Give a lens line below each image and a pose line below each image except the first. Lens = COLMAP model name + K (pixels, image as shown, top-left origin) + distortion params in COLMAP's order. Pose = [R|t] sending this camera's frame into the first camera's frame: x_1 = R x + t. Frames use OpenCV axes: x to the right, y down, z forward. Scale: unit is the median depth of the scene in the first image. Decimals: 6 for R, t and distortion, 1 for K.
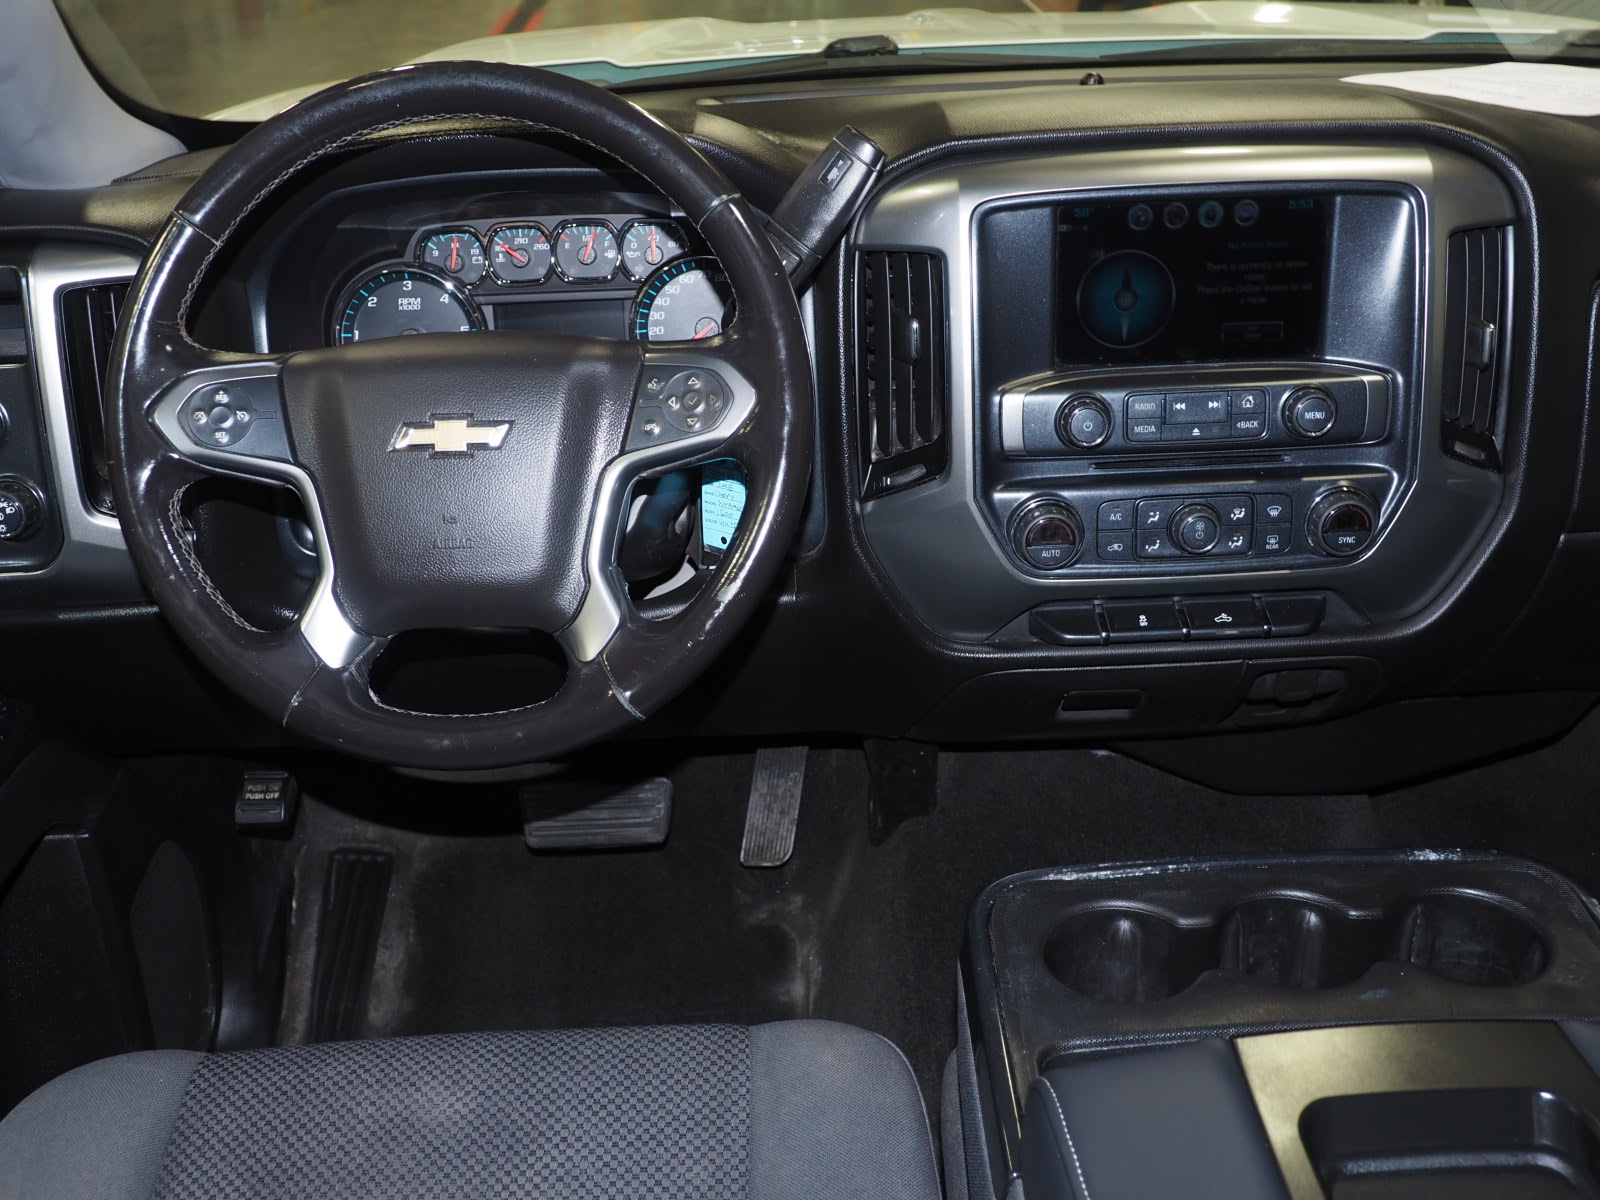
lens RADIAL K [[1701.0, 0, 800.0], [0, 1701.0, 600.0], [0, 0, 1]] dist [0.126964, -0.509623]
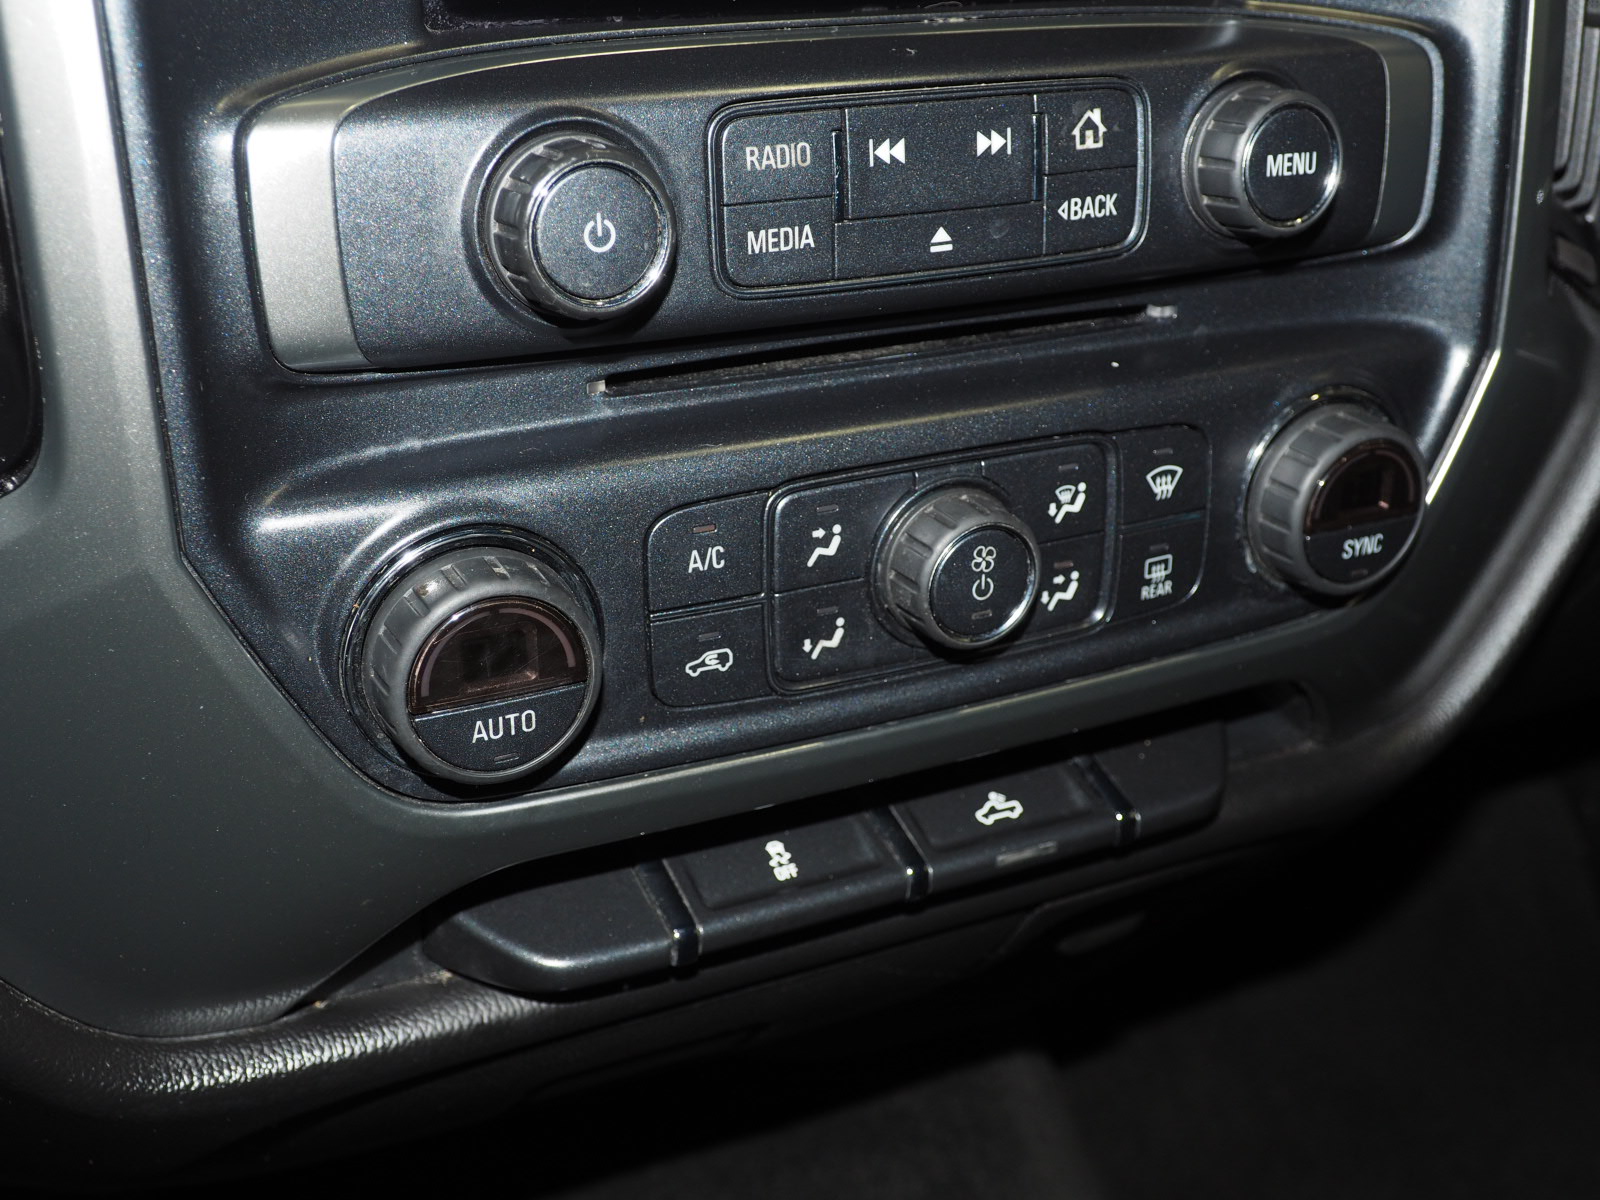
lens RADIAL K [[1833.8, 0, 800.0], [0, 1833.8, 600.0], [0, 0, 1]] dist [-0.035619, 0.004464]
pose [[0.896667, -0.134533, 0.421768, 0.070498], [0.114503, 0.990767, 0.072598, -0.062703], [-0.427641, -0.016803, 0.903792, 0.724204]]
